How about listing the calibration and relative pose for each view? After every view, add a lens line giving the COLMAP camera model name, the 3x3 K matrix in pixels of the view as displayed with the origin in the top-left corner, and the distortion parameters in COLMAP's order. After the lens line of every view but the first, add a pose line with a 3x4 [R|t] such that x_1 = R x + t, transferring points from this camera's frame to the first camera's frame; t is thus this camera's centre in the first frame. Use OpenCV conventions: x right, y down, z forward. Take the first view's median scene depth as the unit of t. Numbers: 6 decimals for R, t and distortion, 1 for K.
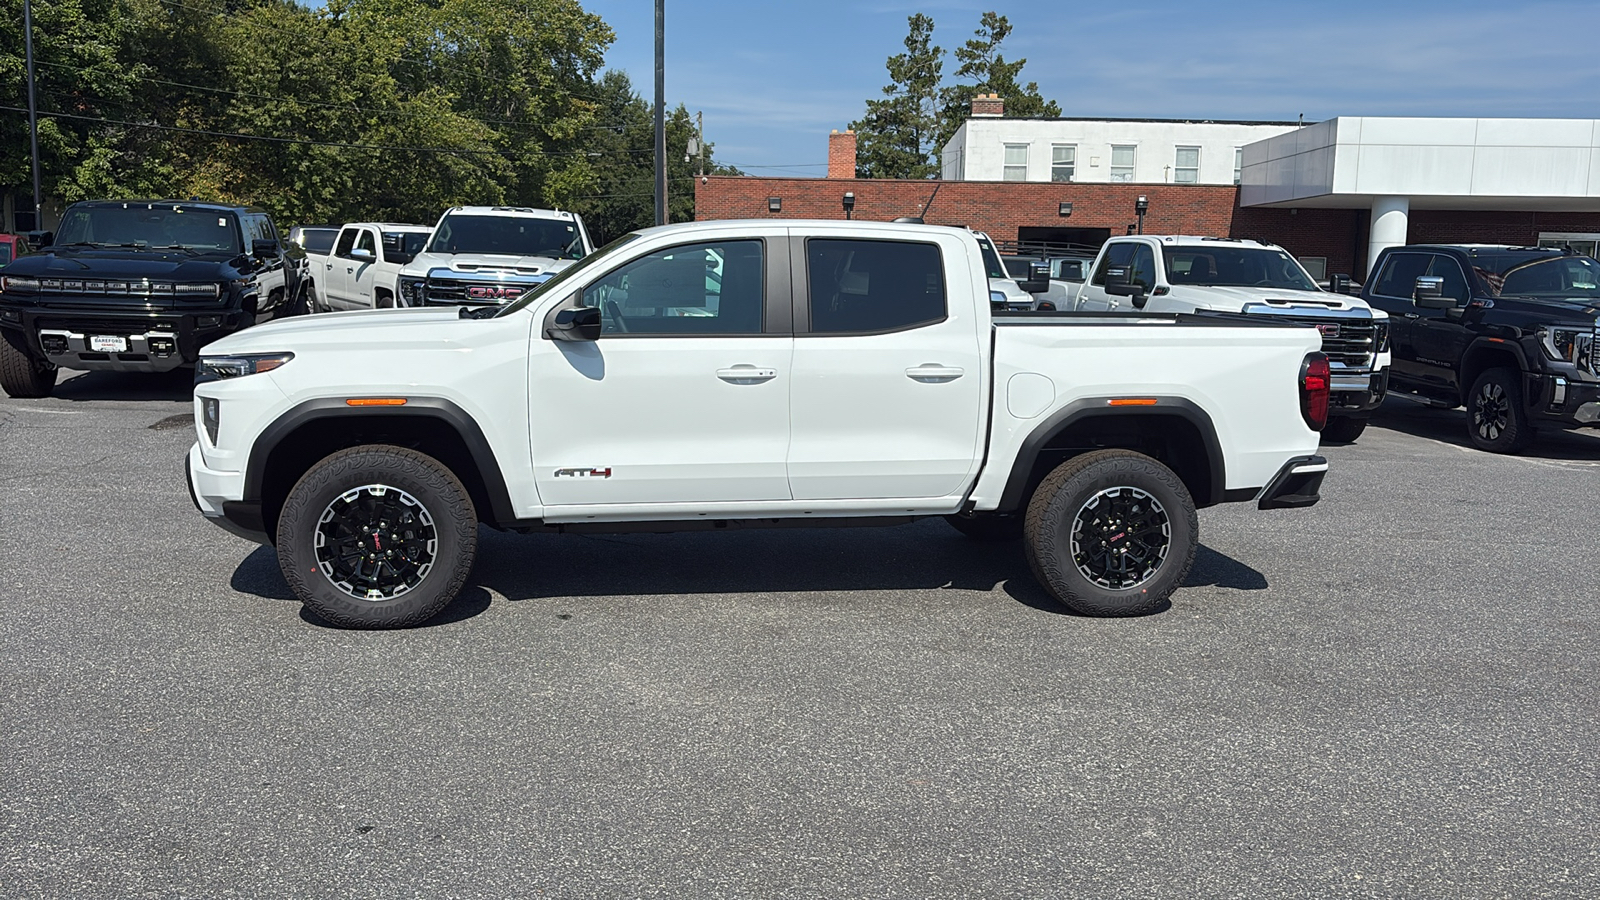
lens RADIAL K [[1385.9, 0, 811.5], [0, 1385.9, 476.3], [0, 0, 1]] dist [0.046297, -0.044238]
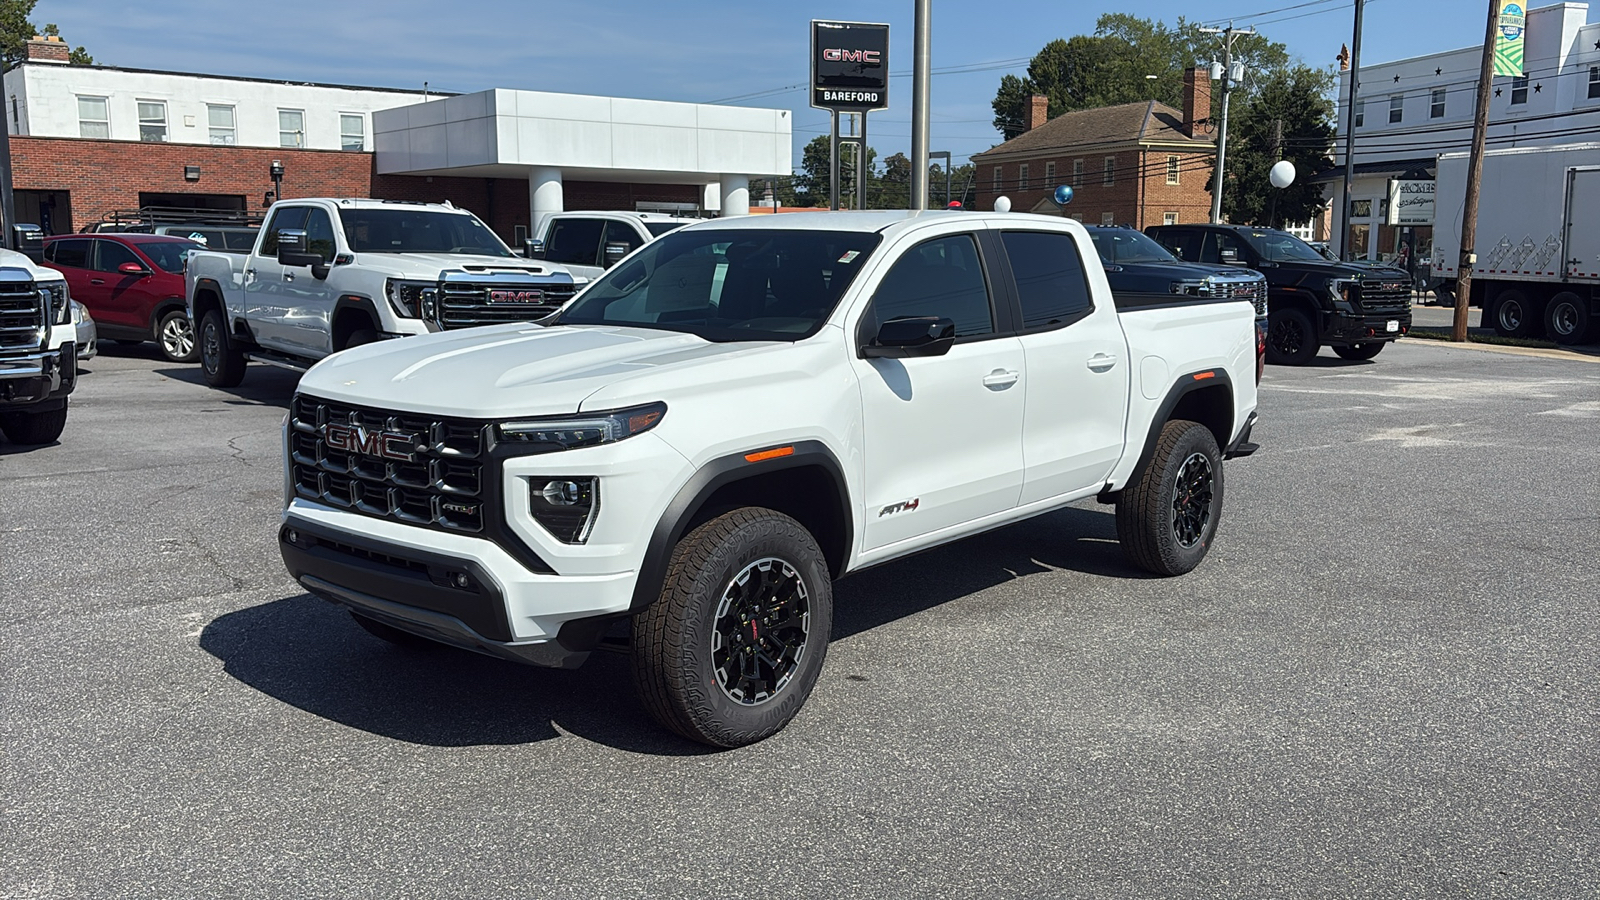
lens RADIAL K [[1385.9, 0, 807.1], [0, 1385.9, 443.7], [0, 0, 1]] dist [0.046297, -0.044238]
pose [[0.773106, -0.112138, 0.624286, -0.440825], [0.110055, 0.993034, 0.042084, -0.050462], [-0.624656, 0.036170, 0.780062, 0.209072]]
